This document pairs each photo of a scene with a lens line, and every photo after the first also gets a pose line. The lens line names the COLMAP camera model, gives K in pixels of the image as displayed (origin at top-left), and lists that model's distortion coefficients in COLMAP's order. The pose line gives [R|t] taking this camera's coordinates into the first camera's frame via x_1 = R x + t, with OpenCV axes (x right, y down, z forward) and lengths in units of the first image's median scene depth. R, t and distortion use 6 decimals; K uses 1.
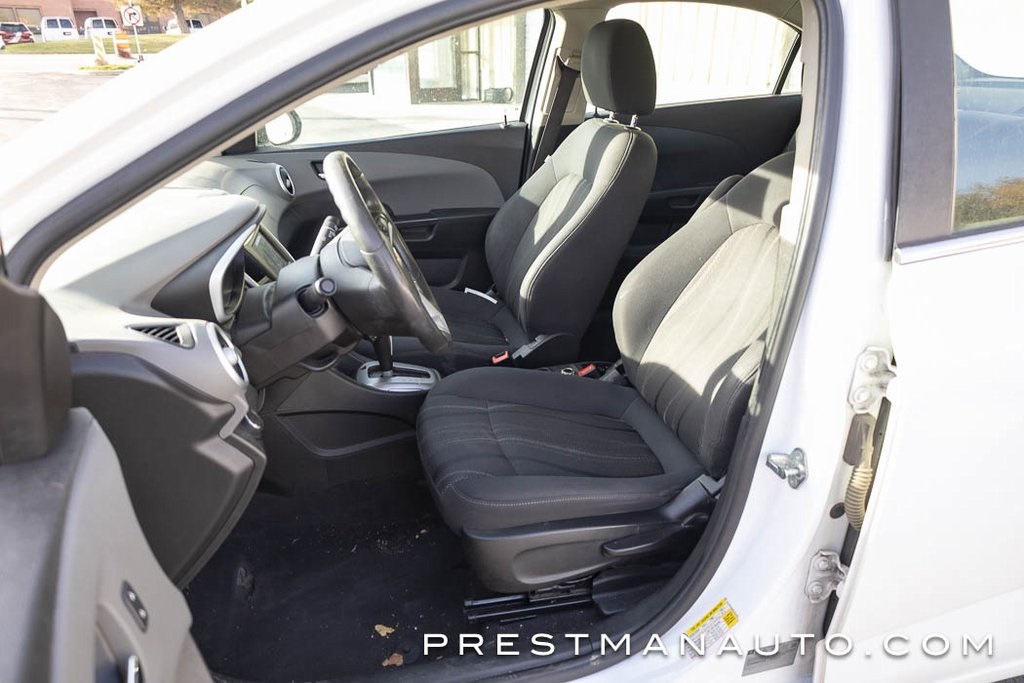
lens RADIAL K [[668.0, 0, 515.8], [0, 668.0, 340.5], [0, 0, 1]] dist [0.003165, 0.001536]
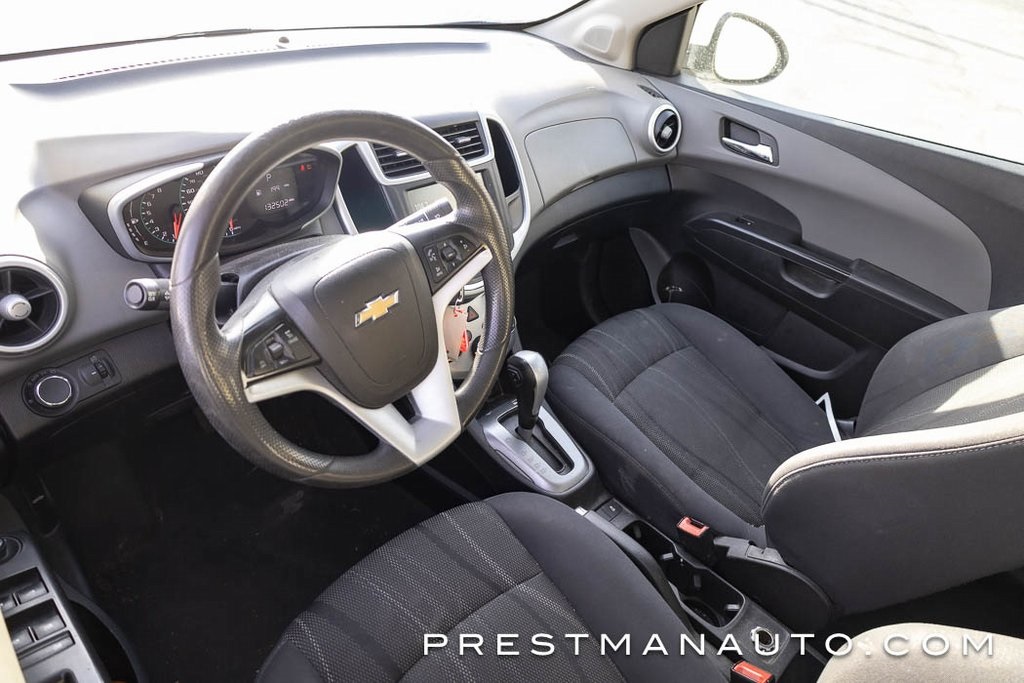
lens RADIAL K [[668.0, 0, 513.4], [0, 668.0, 339.5], [0, 0, 1]] dist [0.003165, 0.001536]
pose [[0.520393, 0.567503, -0.638068, 0.147440], [-0.488631, 0.810691, 0.322520, -0.184376], [0.700308, 0.143943, 0.699178, 0.368685]]
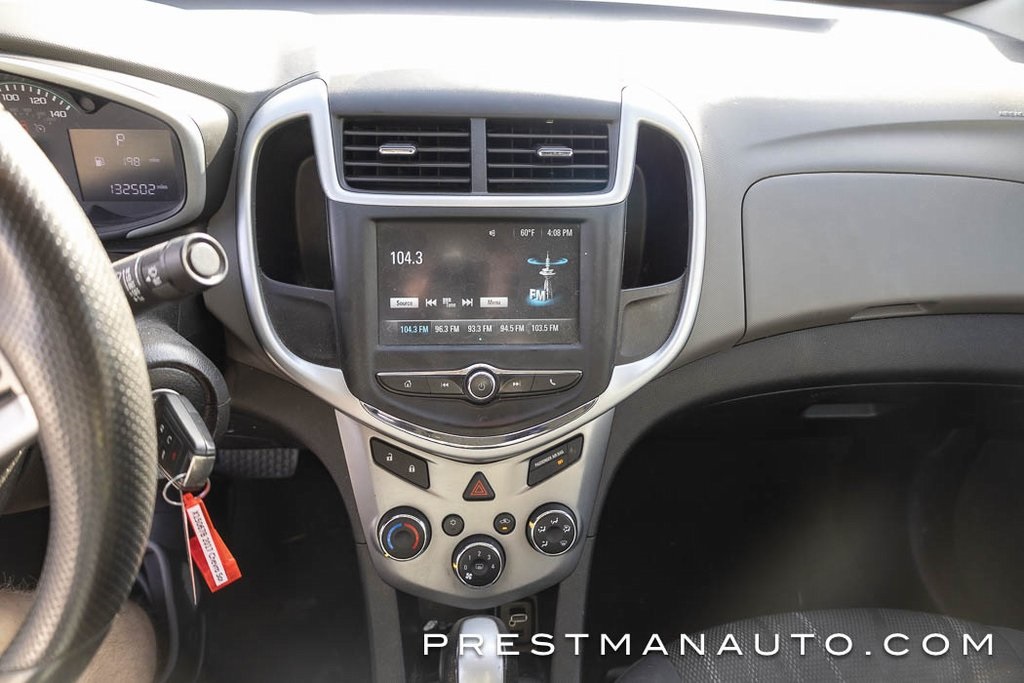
lens RADIAL K [[668.0, 0, 512.8], [0, 668.0, 346.4], [0, 0, 1]] dist [0.003165, 0.001536]
pose [[-0.164719, 0.594504, -0.787040, -0.043370], [-0.464705, 0.657053, 0.593574, -0.215276], [0.870010, 0.463515, 0.168040, 0.649605]]
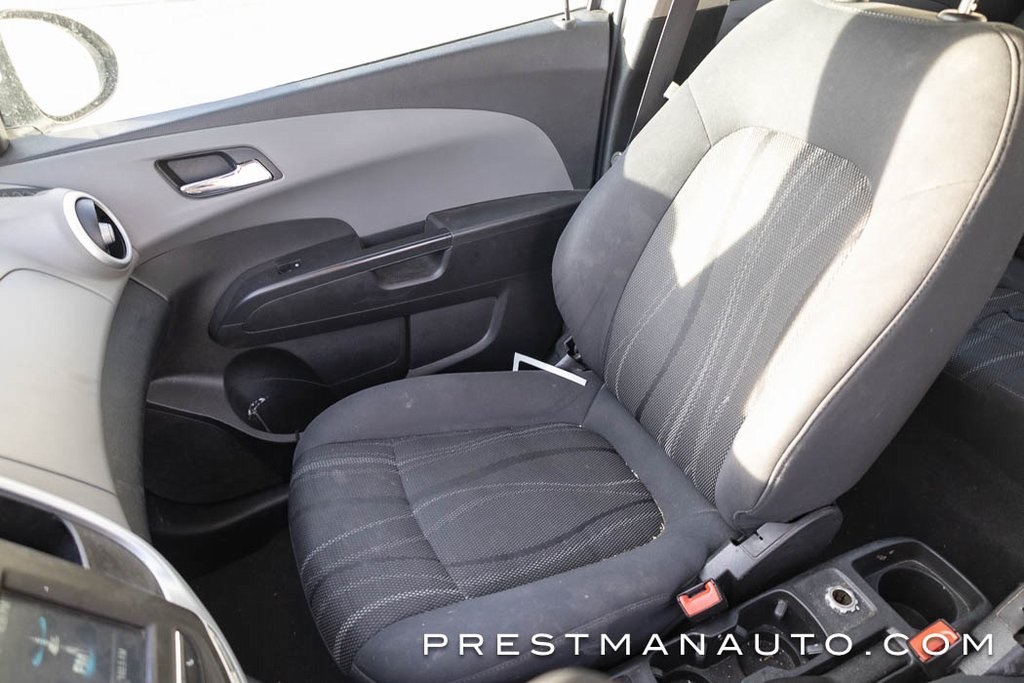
lens RADIAL K [[668.0, 0, 511.2], [0, 668.0, 339.7], [0, 0, 1]] dist [0.003165, 0.001536]
pose [[0.983553, -0.144347, 0.108569, -0.138223], [0.123029, 0.975494, 0.182414, -0.193983], [-0.132239, -0.166056, 0.977209, 0.506409]]
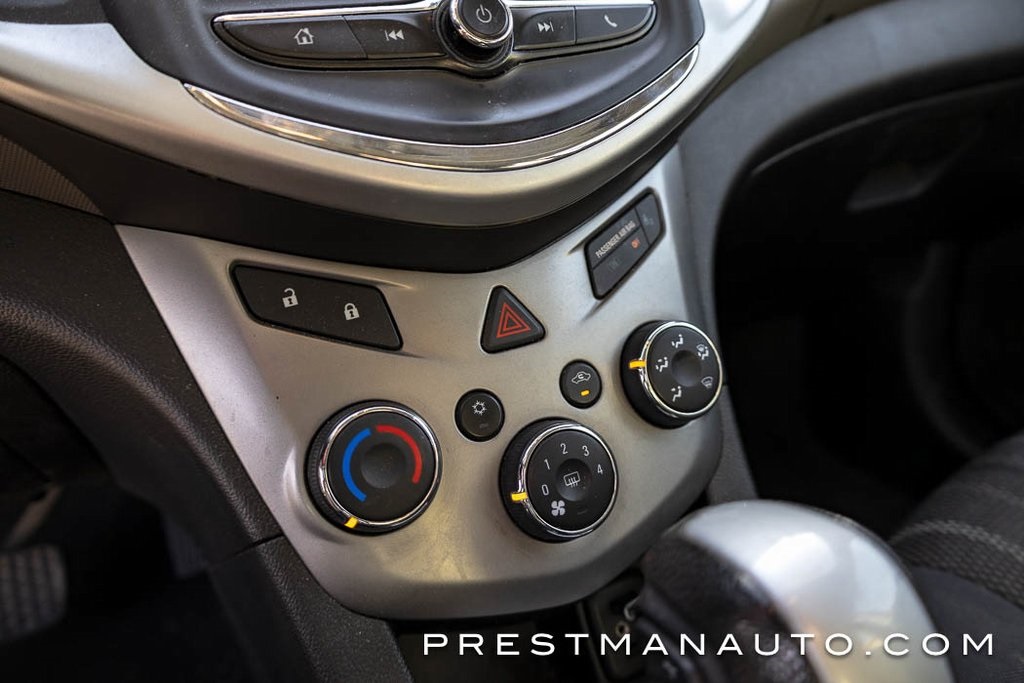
lens RADIAL K [[668.0, 0, 510.6], [0, 668.0, 340.9], [0, 0, 1]] dist [0.003165, 0.001536]
pose [[0.243502, 0.416667, -0.875840, -0.109696], [-0.382538, 0.871075, 0.308047, -0.049353], [0.891275, 0.260032, 0.371500, 0.665296]]
